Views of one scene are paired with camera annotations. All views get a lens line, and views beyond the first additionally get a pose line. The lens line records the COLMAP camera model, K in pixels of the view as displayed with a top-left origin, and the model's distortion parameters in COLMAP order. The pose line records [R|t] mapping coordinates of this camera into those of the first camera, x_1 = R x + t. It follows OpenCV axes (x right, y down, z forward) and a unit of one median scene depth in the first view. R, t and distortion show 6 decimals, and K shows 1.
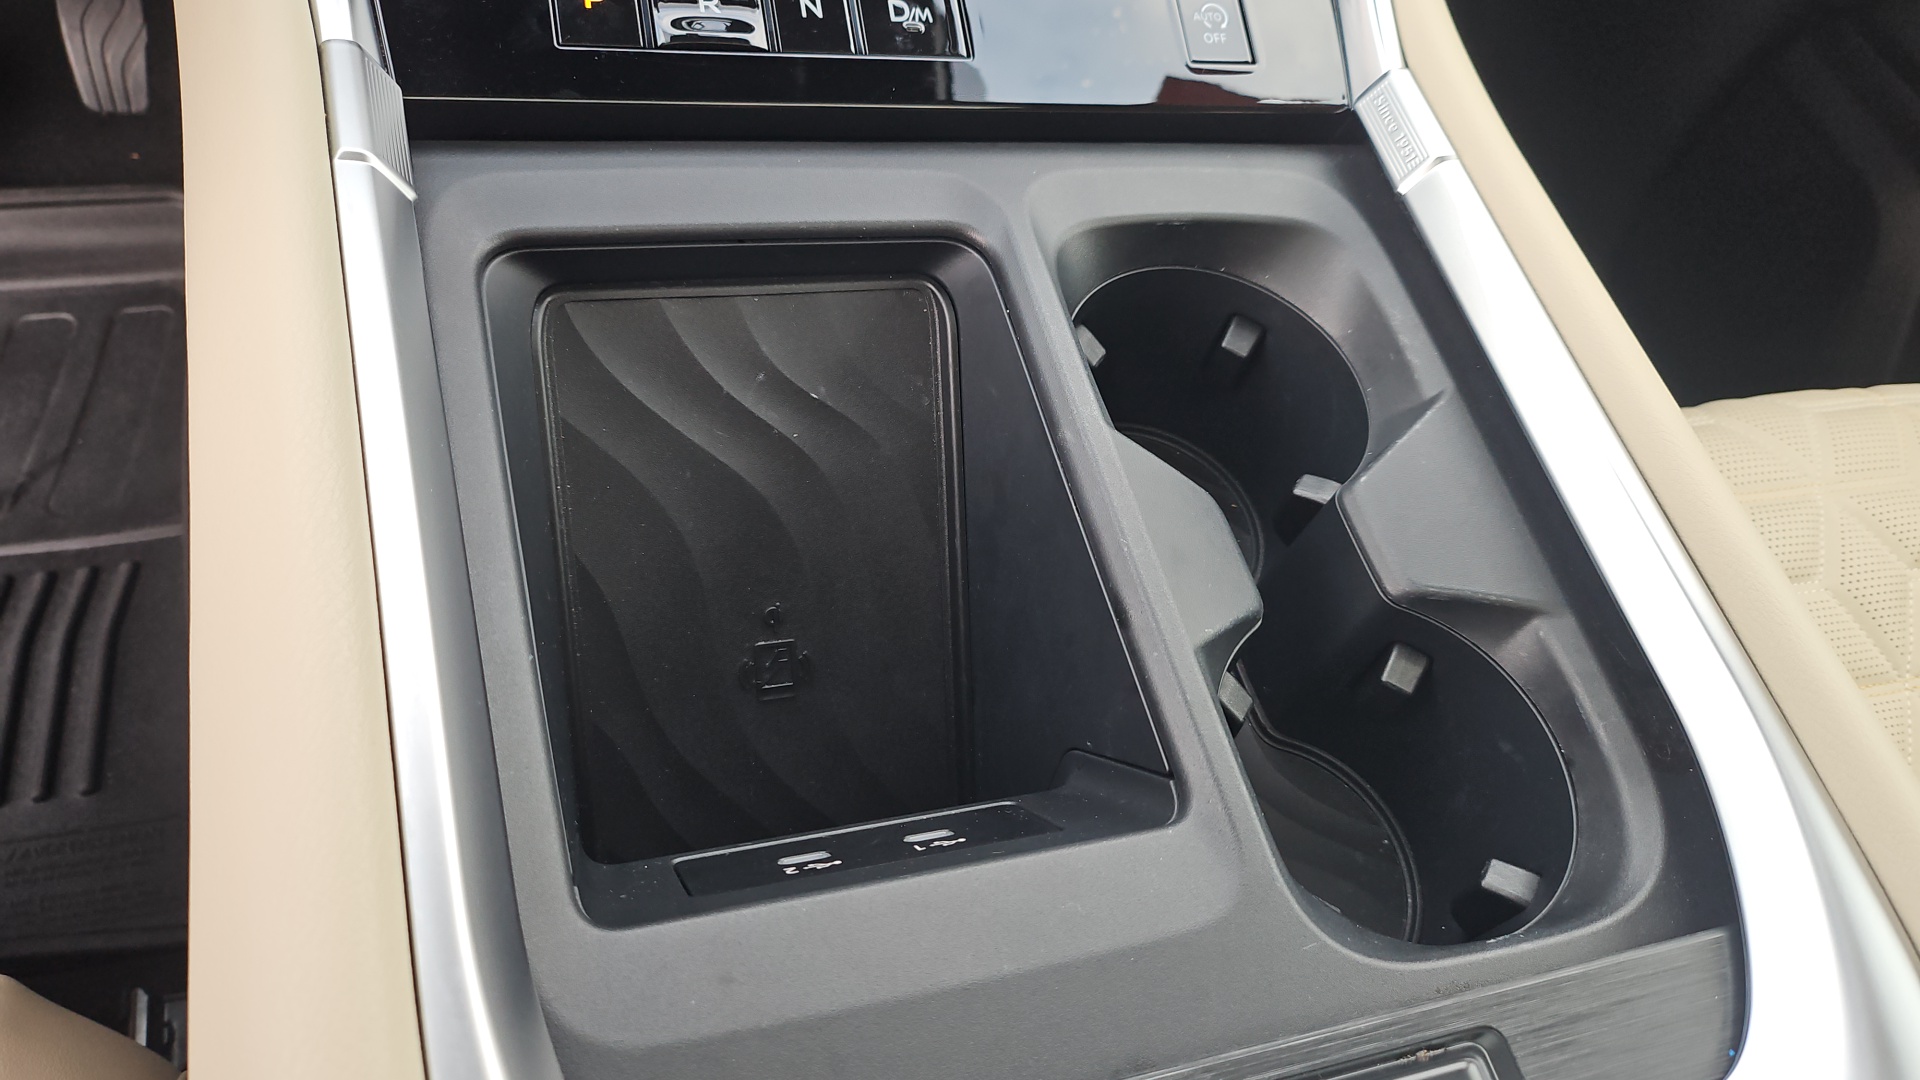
lens RADIAL K [[1361.8, 0, 982.1], [0, 1361.8, 508.8], [0, 0, 1]] dist [0.052297, -0.052125]
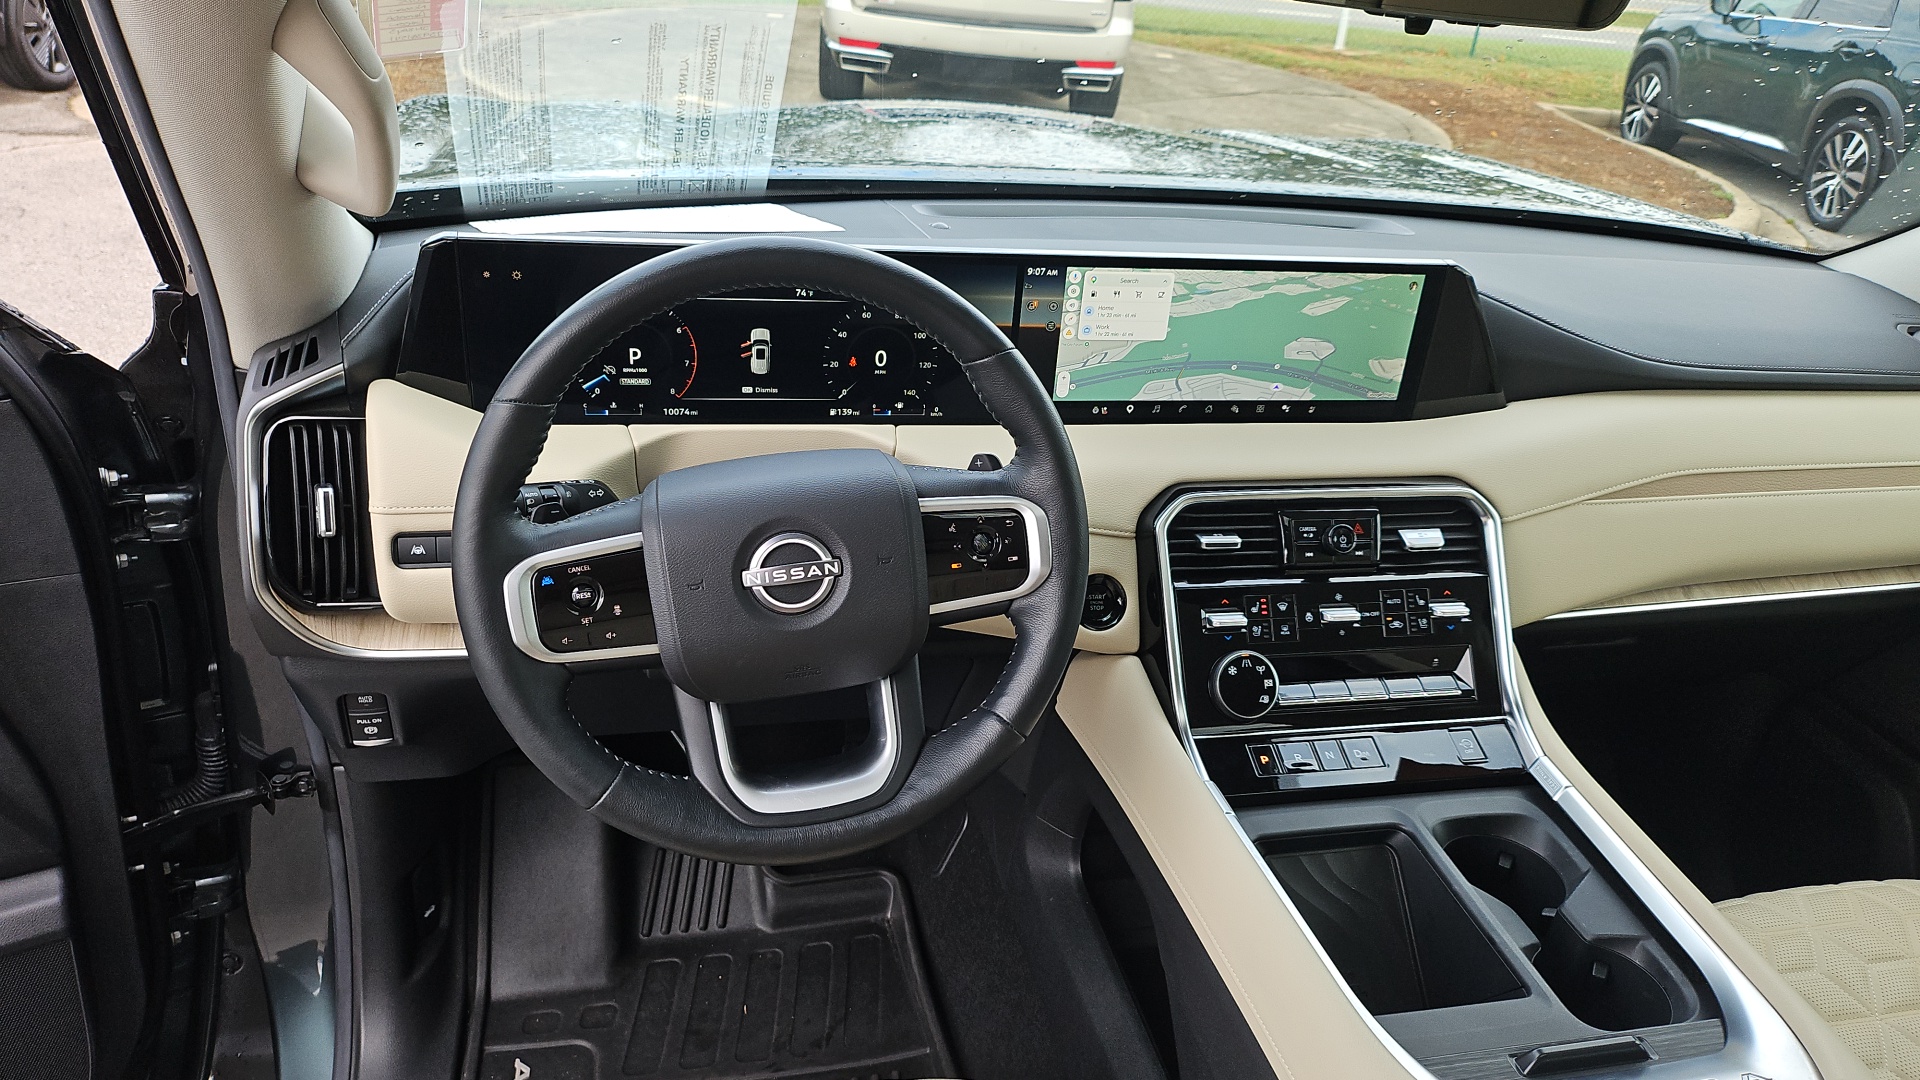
lens RADIAL K [[1361.8, 0, 970.8], [0, 1361.8, 537.6], [0, 0, 1]] dist [0.052297, -0.052125]
pose [[0.988459, -0.112584, -0.101357, -0.486944], [0.054449, 0.888407, -0.455815, 0.469644], [0.141364, 0.445036, 0.884285, -1.741946]]
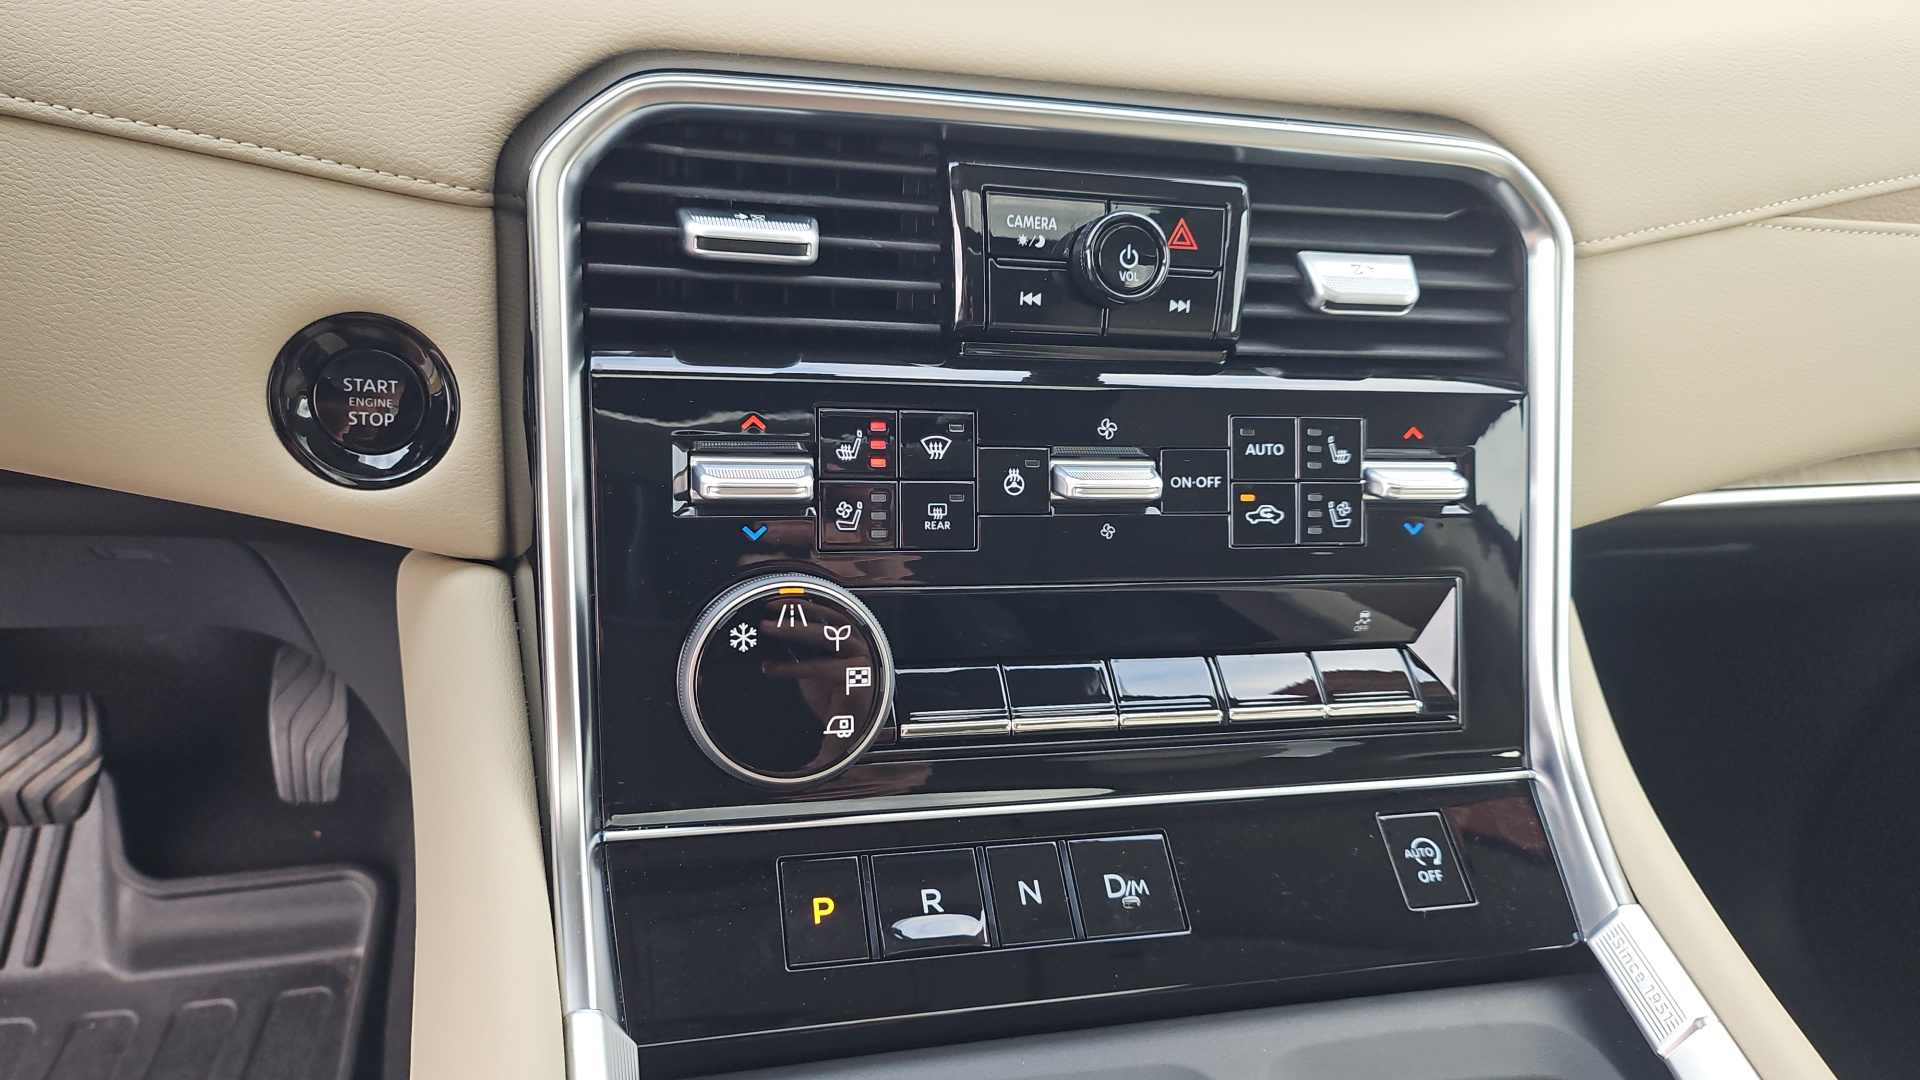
lens RADIAL K [[1361.8, 0, 990.6], [0, 1361.8, 531.0], [0, 0, 1]] dist [0.052297, -0.052125]
pose [[0.997037, -0.043434, -0.063482, -0.070795], [0.020196, 0.944181, -0.328808, -0.259235], [0.074220, 0.326552, 0.942261, -0.030072]]
